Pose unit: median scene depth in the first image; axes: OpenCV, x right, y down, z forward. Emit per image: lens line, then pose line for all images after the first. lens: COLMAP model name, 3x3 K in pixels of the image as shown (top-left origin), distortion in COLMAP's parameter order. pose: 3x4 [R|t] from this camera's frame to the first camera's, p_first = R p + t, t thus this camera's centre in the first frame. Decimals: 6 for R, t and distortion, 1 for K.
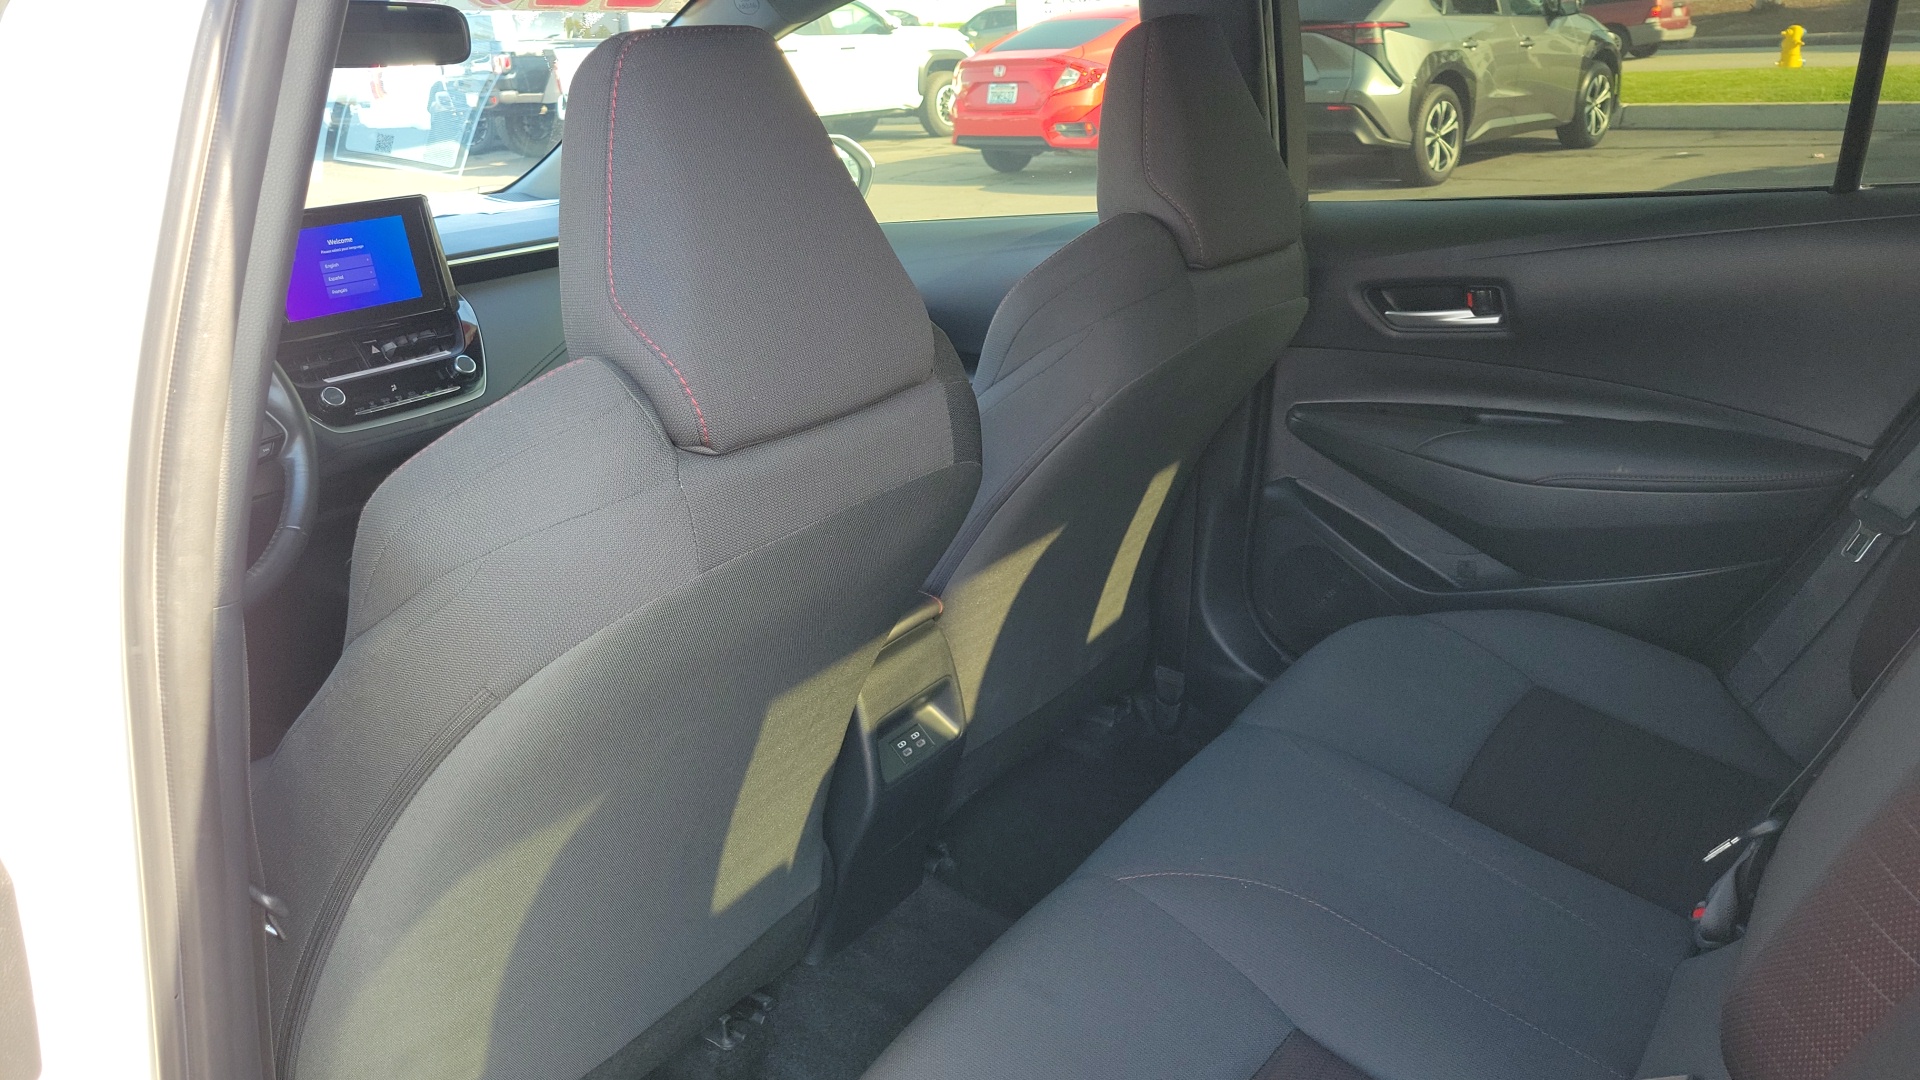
lens RADIAL K [[1467.3, 0, 1008.0], [0, 1467.3, 481.8], [0, 0, 1]] dist [0.037707, -0.014345]
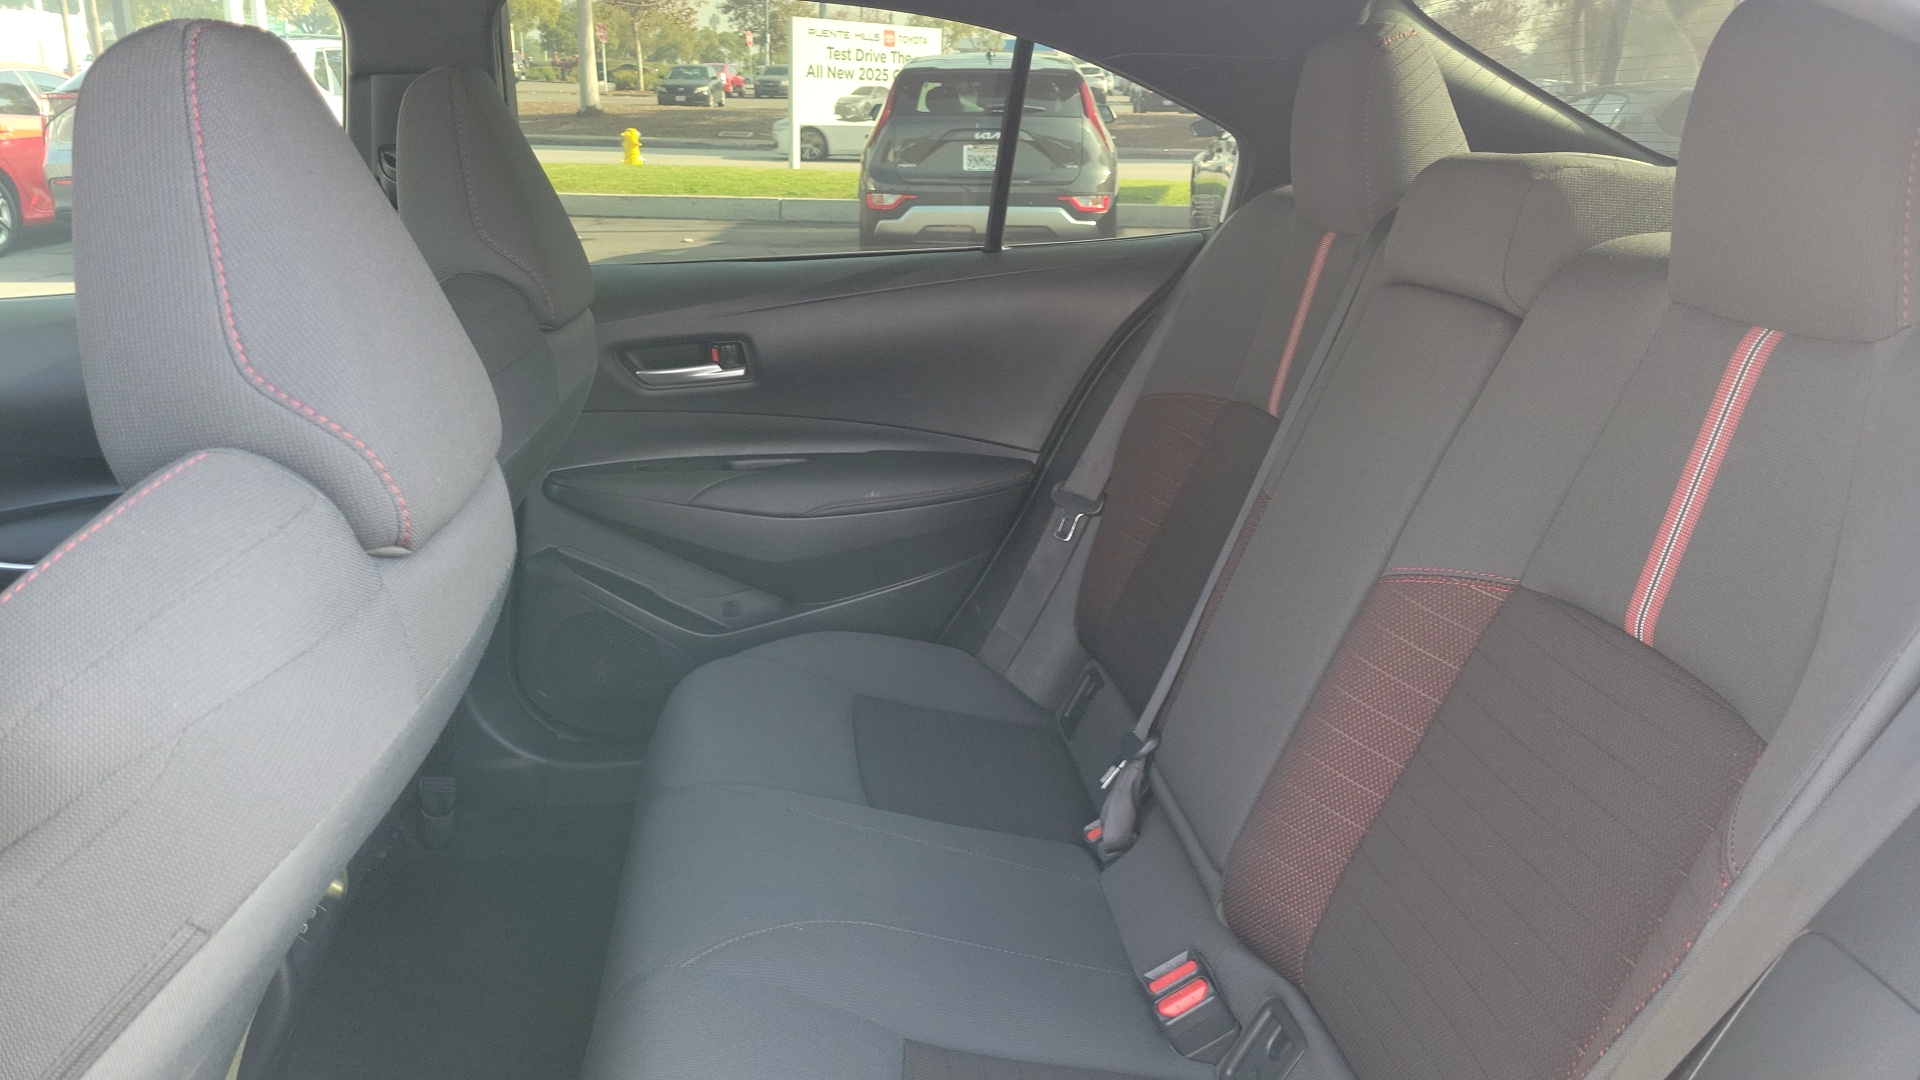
lens RADIAL K [[1467.3, 0, 896.7], [0, 1467.3, 508.8], [0, 0, 1]] dist [0.037707, -0.014345]
pose [[0.728871, -0.118472, 0.674323, -0.317901], [0.148029, 0.988888, 0.013734, -0.009158], [-0.668456, 0.089809, 0.738309, 0.141419]]
